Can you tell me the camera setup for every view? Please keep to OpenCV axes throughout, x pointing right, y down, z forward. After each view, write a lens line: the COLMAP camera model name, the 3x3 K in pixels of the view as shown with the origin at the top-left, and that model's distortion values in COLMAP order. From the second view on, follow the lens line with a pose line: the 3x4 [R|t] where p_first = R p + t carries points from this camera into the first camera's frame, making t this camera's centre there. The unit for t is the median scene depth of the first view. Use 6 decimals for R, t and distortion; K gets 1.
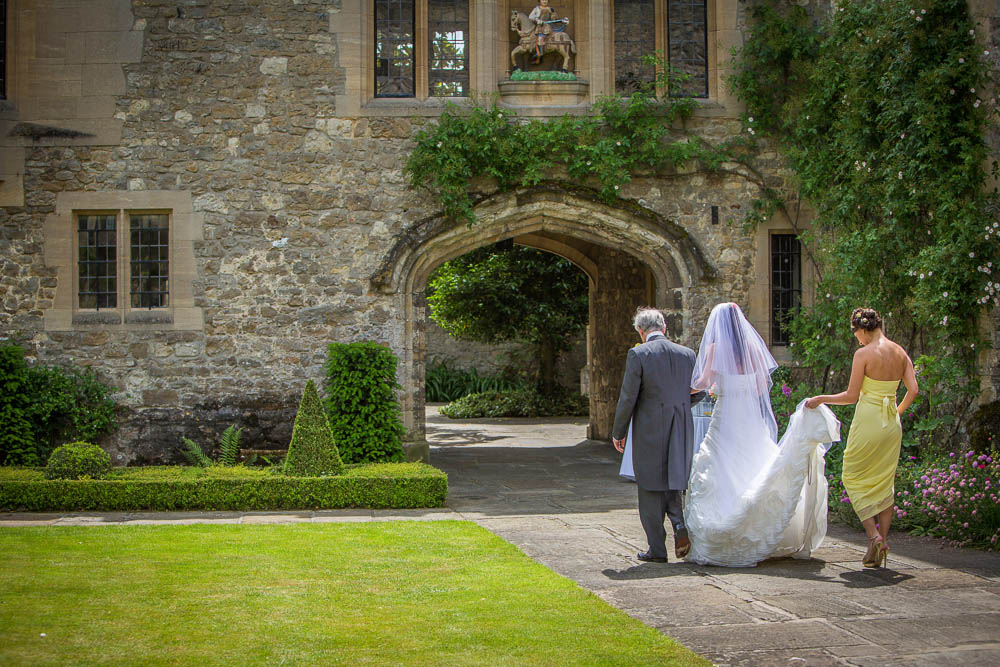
lens RADIAL K [[1954.6, 0, 500.1], [0, 1954.6, 331.9], [0, 0, 1]] dist [-0.355550, 0.000000]
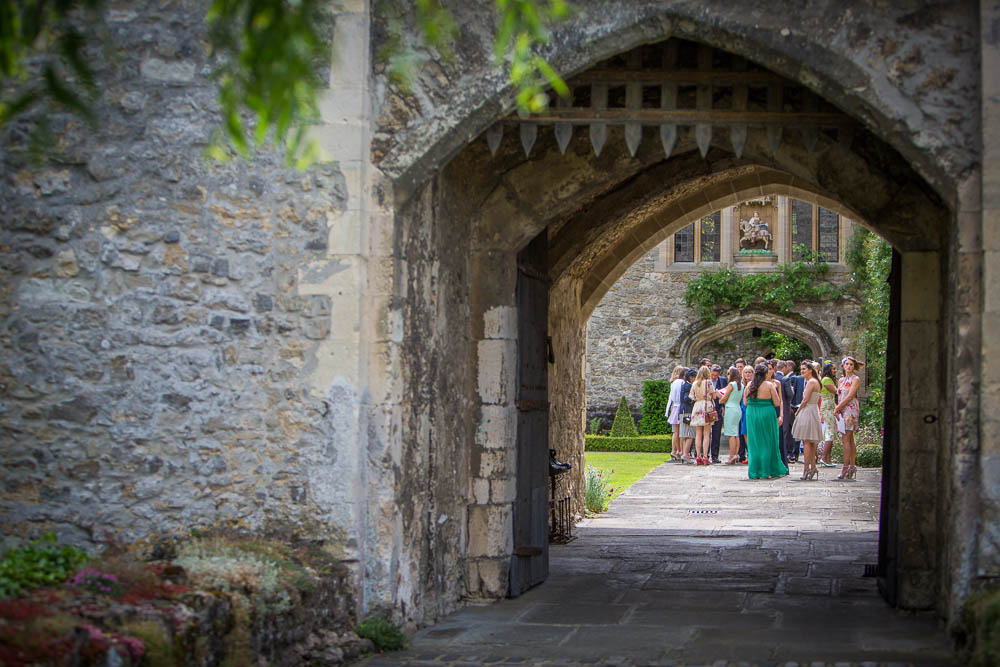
lens RADIAL K [[1954.6, 0, 500.0], [0, 1954.6, 335.0], [0, 0, 1]] dist [-0.355550, 0.000000]
pose [[0.954791, 0.014229, -0.296937, 0.376743], [-0.021241, 0.999566, -0.020400, 0.002646], [0.296518, 0.025785, 0.954679, -1.034271]]
